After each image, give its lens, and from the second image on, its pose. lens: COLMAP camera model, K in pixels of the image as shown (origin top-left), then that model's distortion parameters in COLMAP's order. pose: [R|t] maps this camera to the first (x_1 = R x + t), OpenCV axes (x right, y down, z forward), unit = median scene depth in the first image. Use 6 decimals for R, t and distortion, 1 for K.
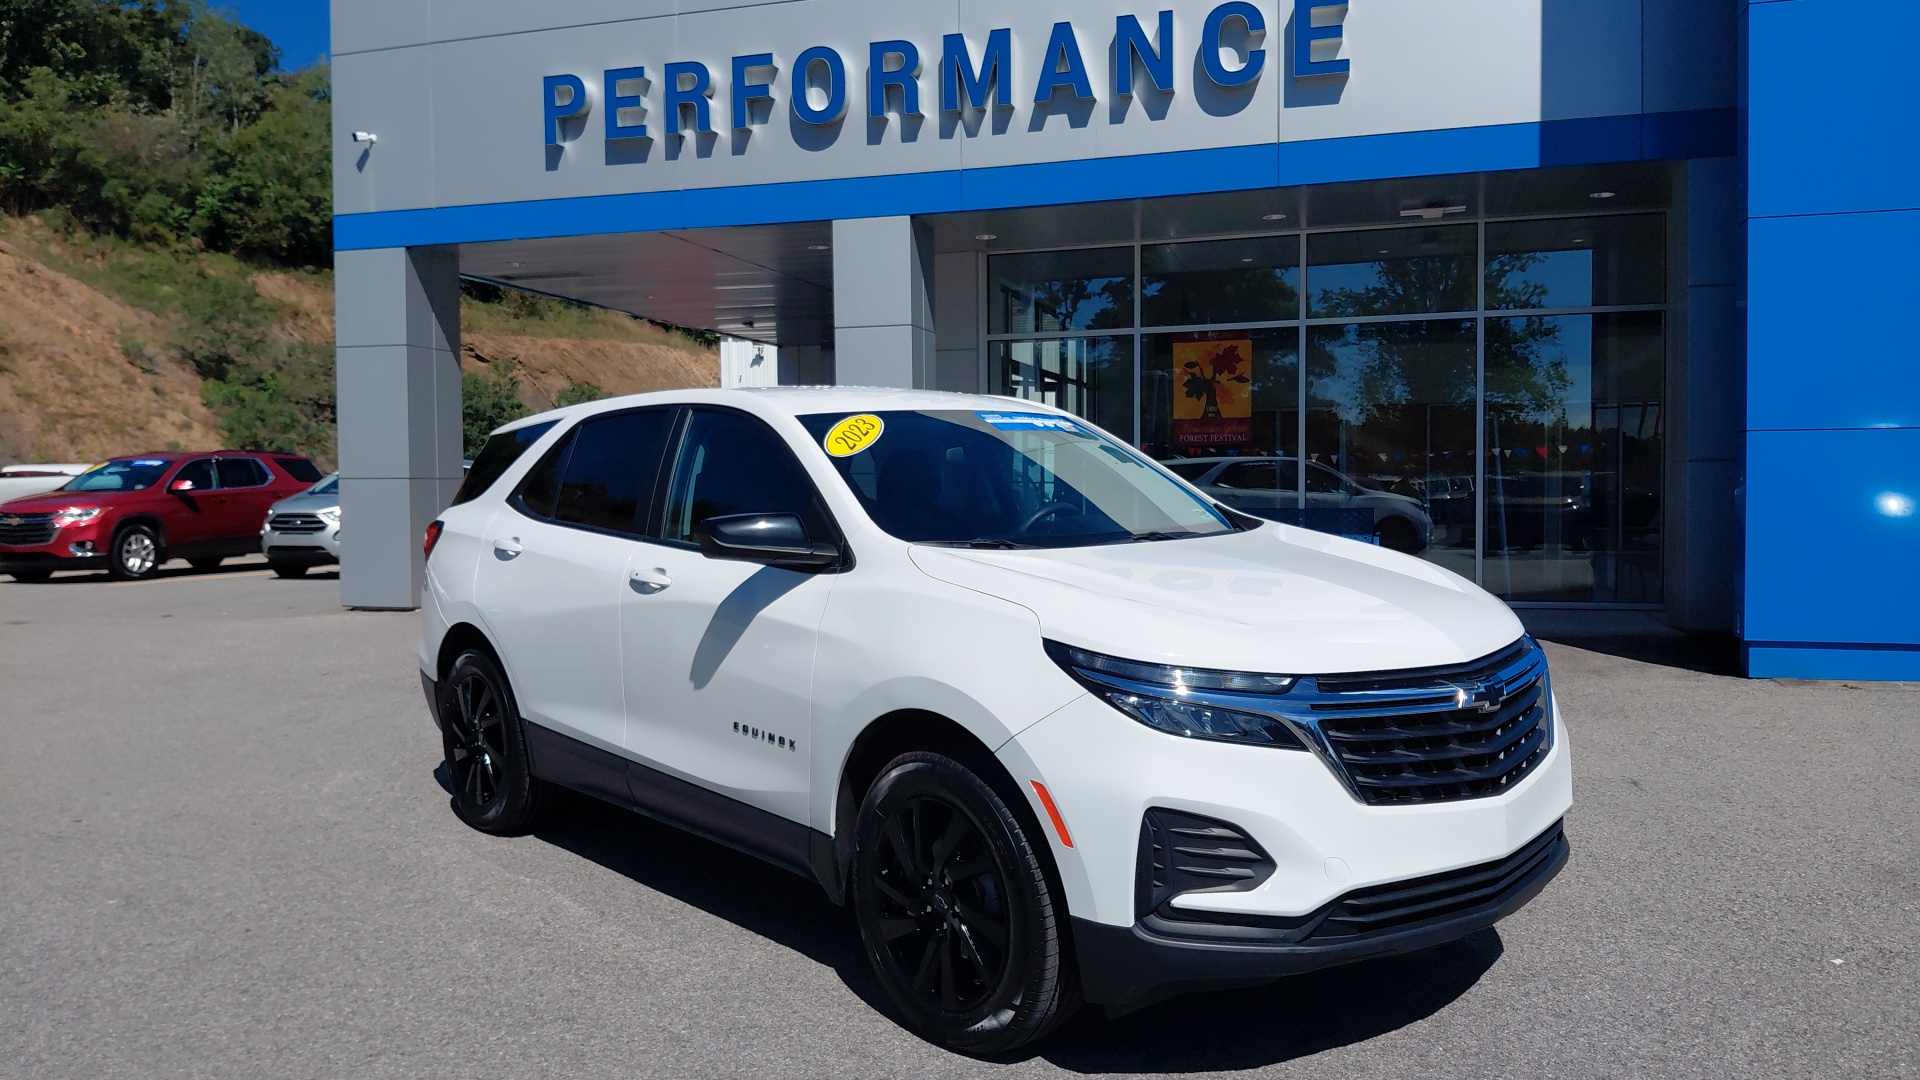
lens RADIAL K [[1371.7, 0, 960.0], [0, 1371.7, 540.0], [0, 0, 1]] dist [-0.002642, -0.055619]
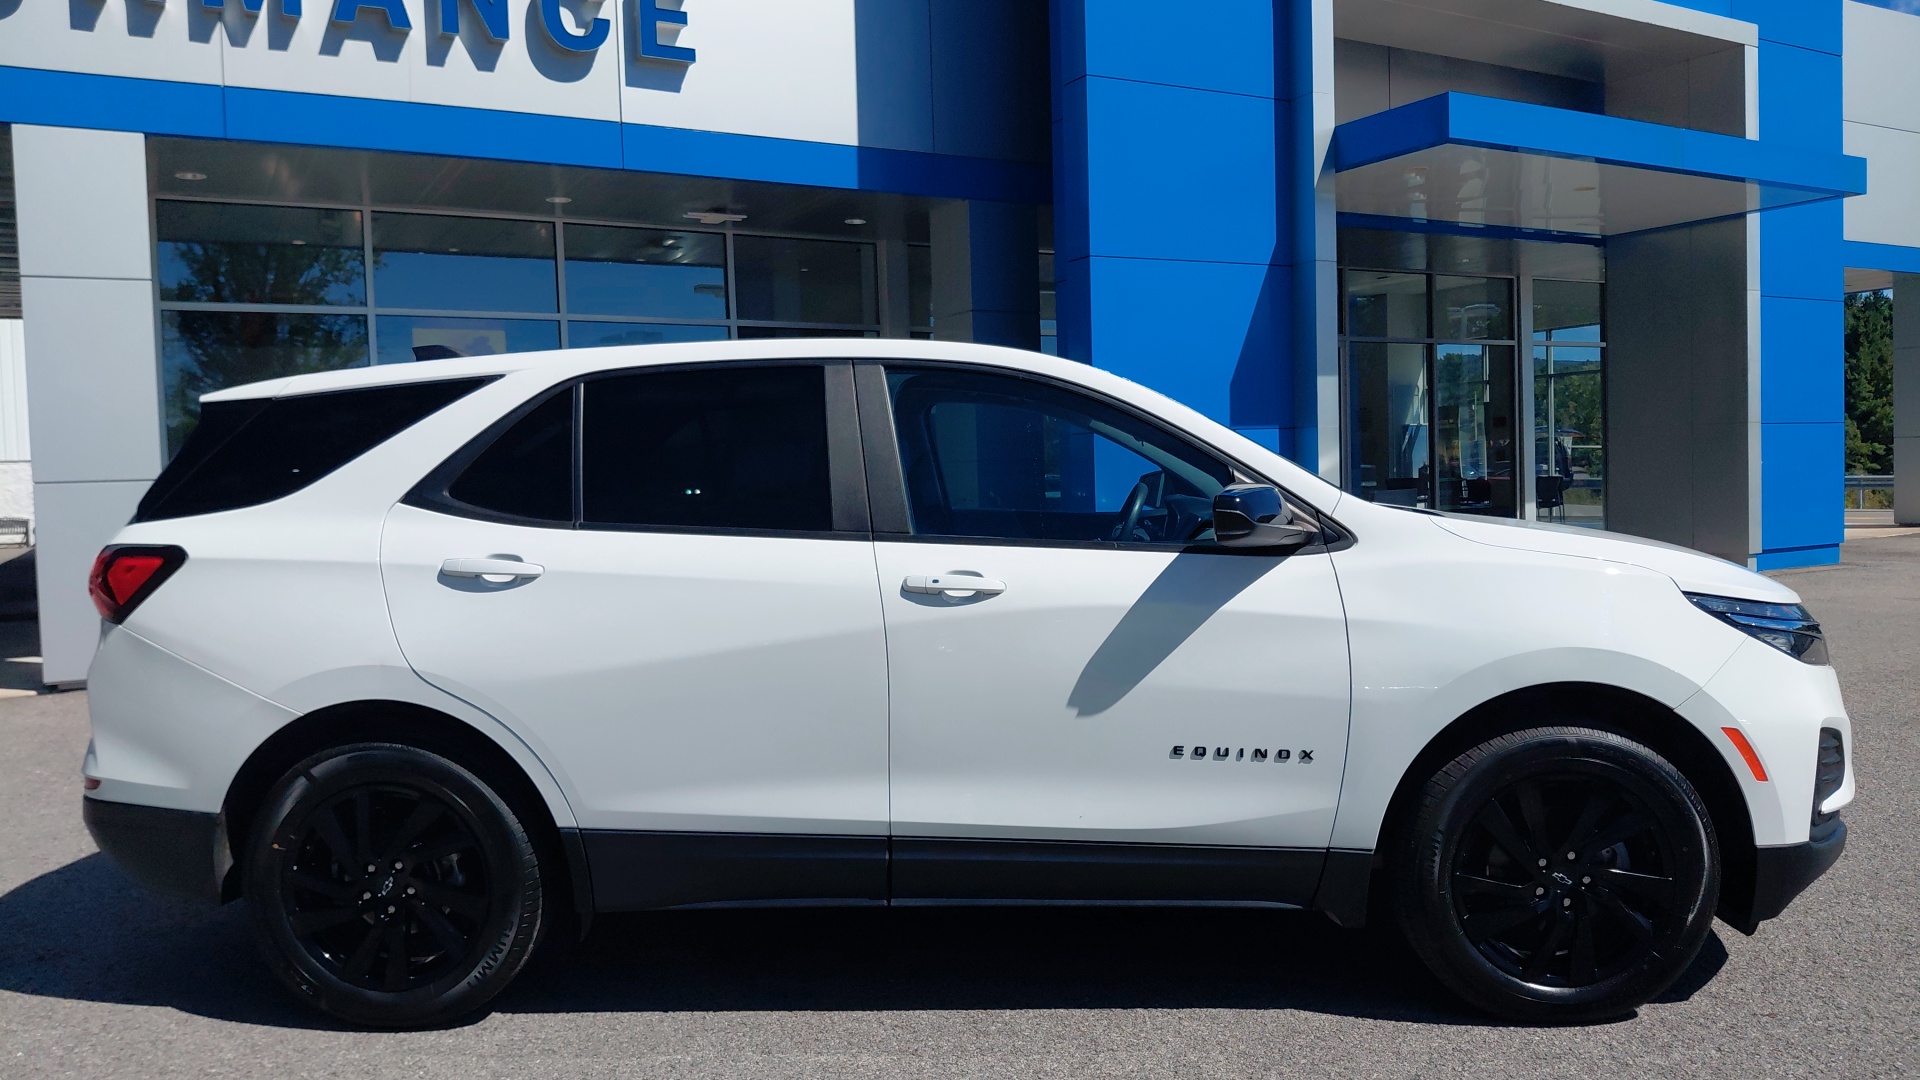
lens RADIAL K [[1371.7, 0, 960.0], [0, 1371.7, 540.0], [0, 0, 1]] dist [-0.002642, -0.055619]
pose [[0.696843, -0.038064, 0.716213, -0.290526], [0.044648, 0.998956, 0.009651, -0.001039], [-0.715833, 0.025252, 0.697815, 0.182677]]
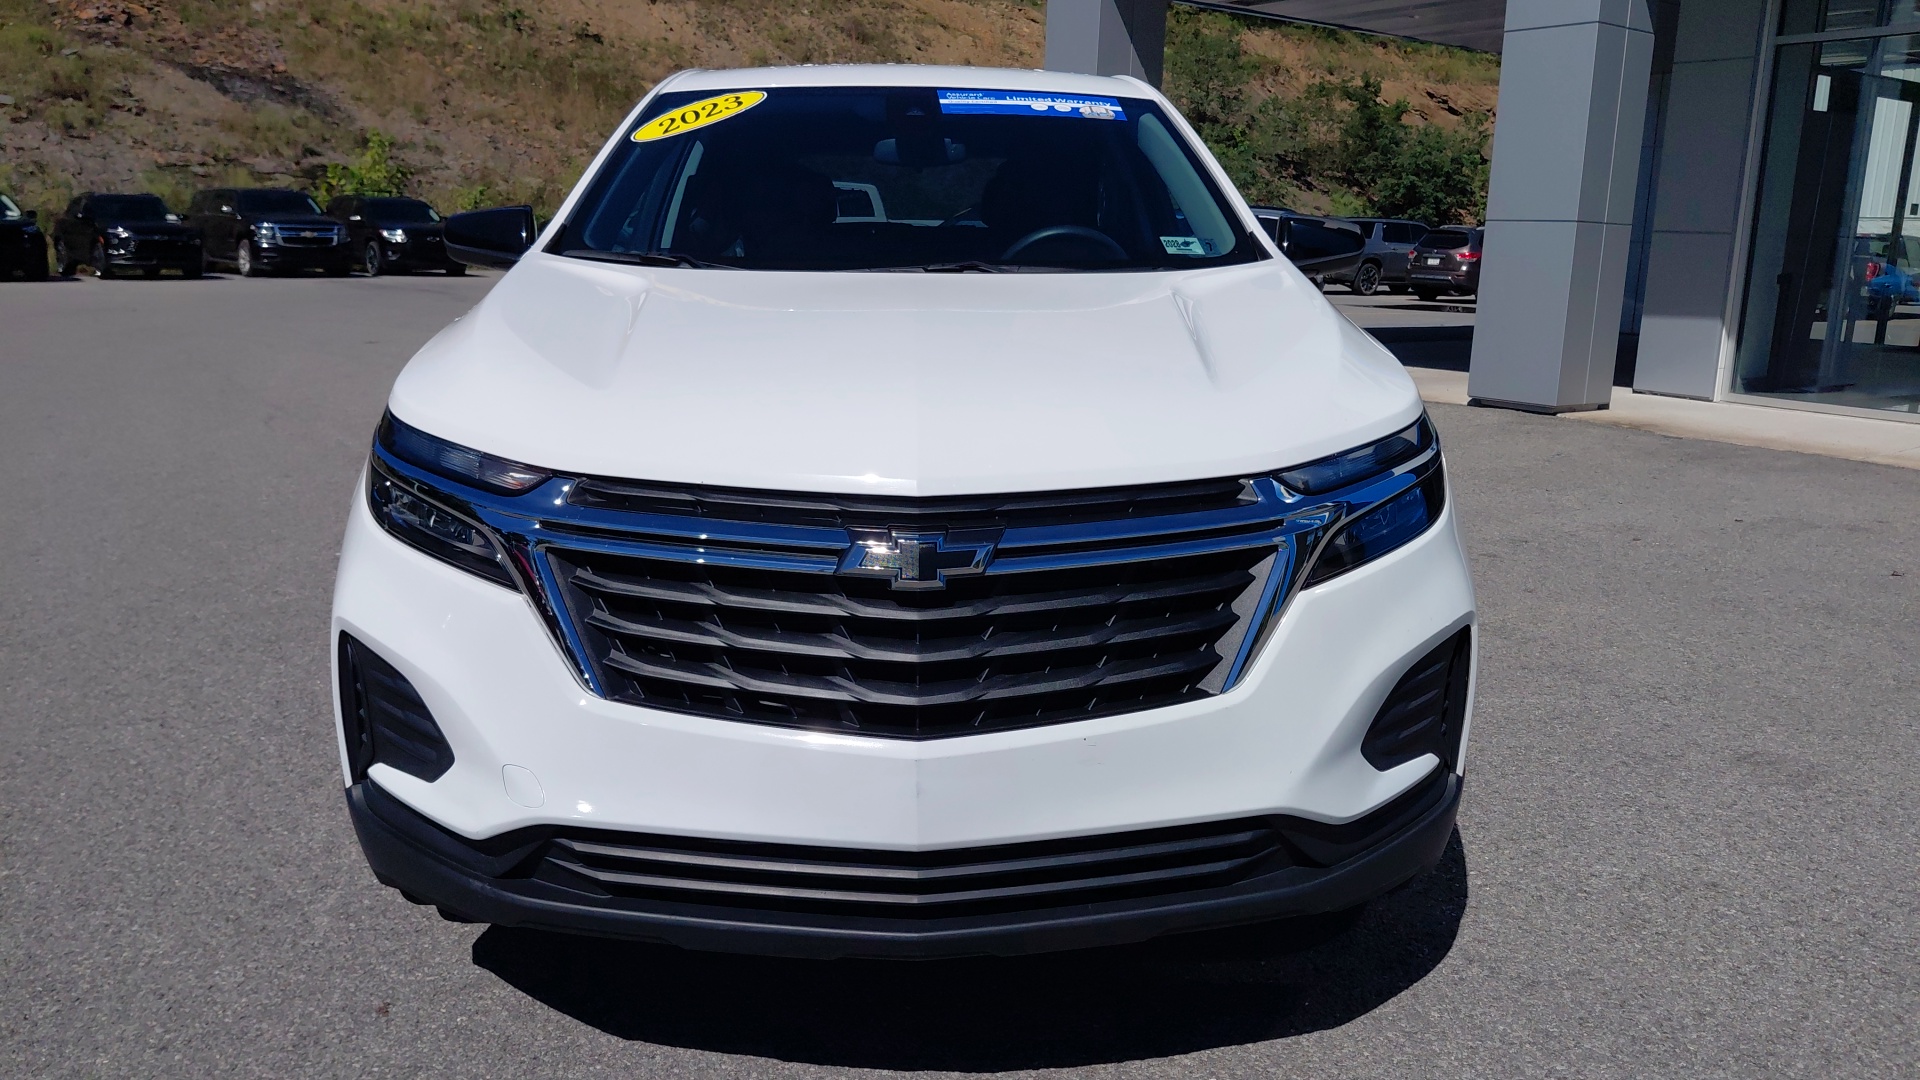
lens RADIAL K [[1426.5, 0, 960.0], [0, 1426.5, 540.0], [0, 0, 1]] dist [-0.102092, 0.069176]
pose [[0.779447, 0.148077, -0.608716, 0.206912], [-0.046453, 0.982650, 0.179559, 0.001943], [0.624743, -0.111680, 0.772802, 0.165824]]
